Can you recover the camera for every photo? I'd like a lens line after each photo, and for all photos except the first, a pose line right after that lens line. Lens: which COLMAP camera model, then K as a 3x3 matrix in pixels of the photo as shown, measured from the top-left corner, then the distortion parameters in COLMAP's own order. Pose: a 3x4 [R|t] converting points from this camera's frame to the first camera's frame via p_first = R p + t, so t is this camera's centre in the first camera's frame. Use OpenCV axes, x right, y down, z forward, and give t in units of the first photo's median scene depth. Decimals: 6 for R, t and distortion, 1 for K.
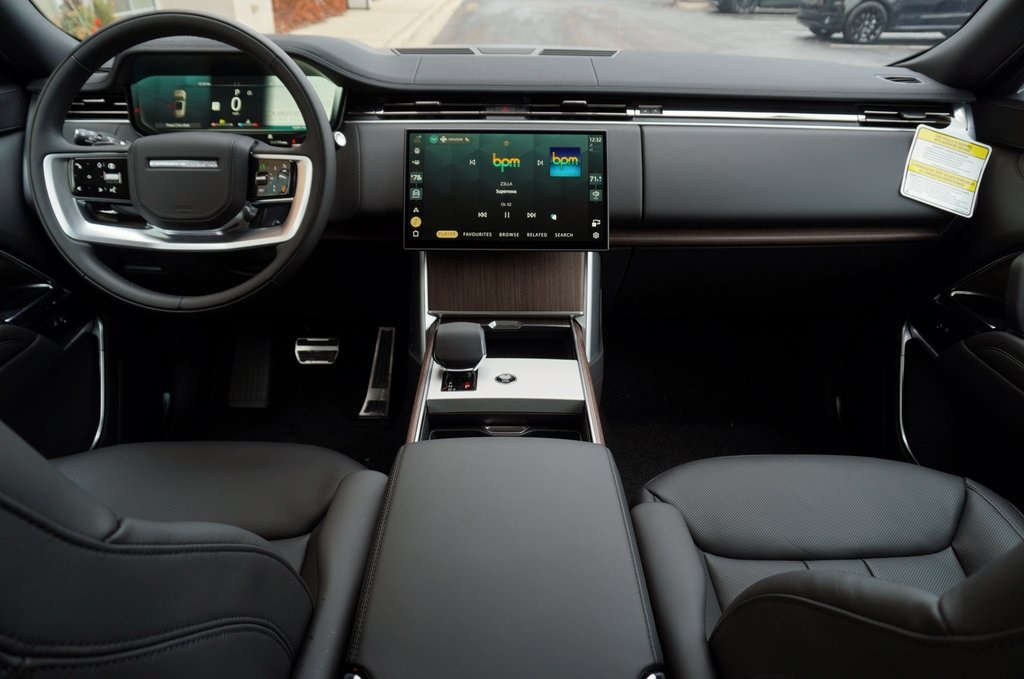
lens RADIAL K [[694.4, 0, 512.0], [0, 694.4, 339.5], [0, 0, 1]] dist [-0.030890, 0.028555]
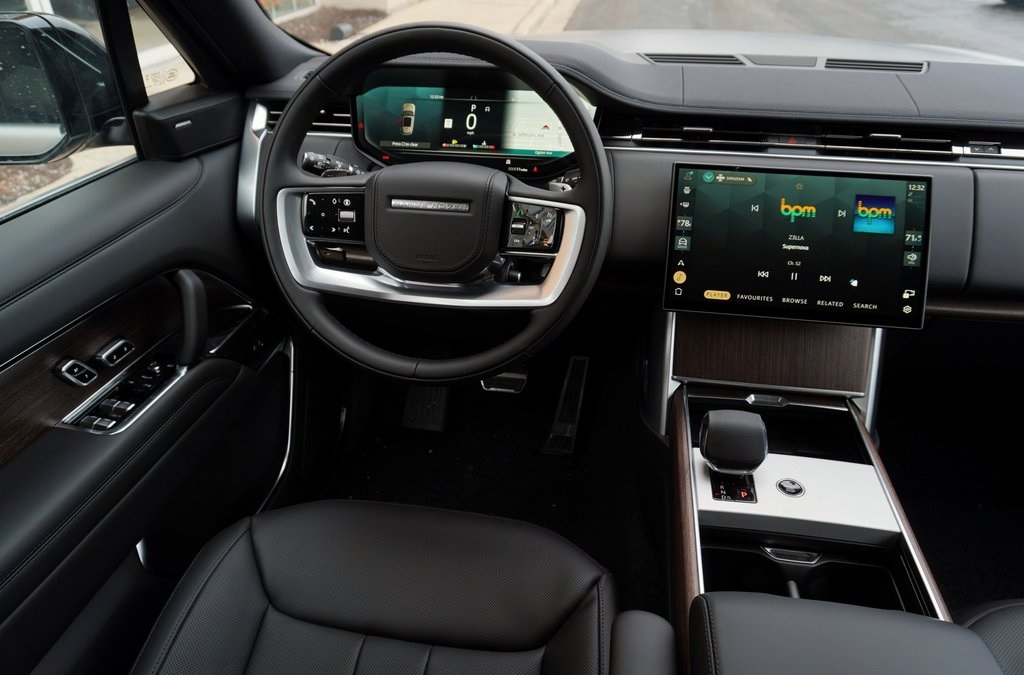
lens RADIAL K [[694.5, 0, 512.0], [0, 694.5, 337.5], [0, 0, 1]] dist [-0.047448, 0.050474]
pose [[0.985594, 0.080531, -0.148727, -0.205457], [-0.073786, 0.996003, 0.050332, -0.123760], [0.152186, -0.038632, 0.987597, 0.148551]]
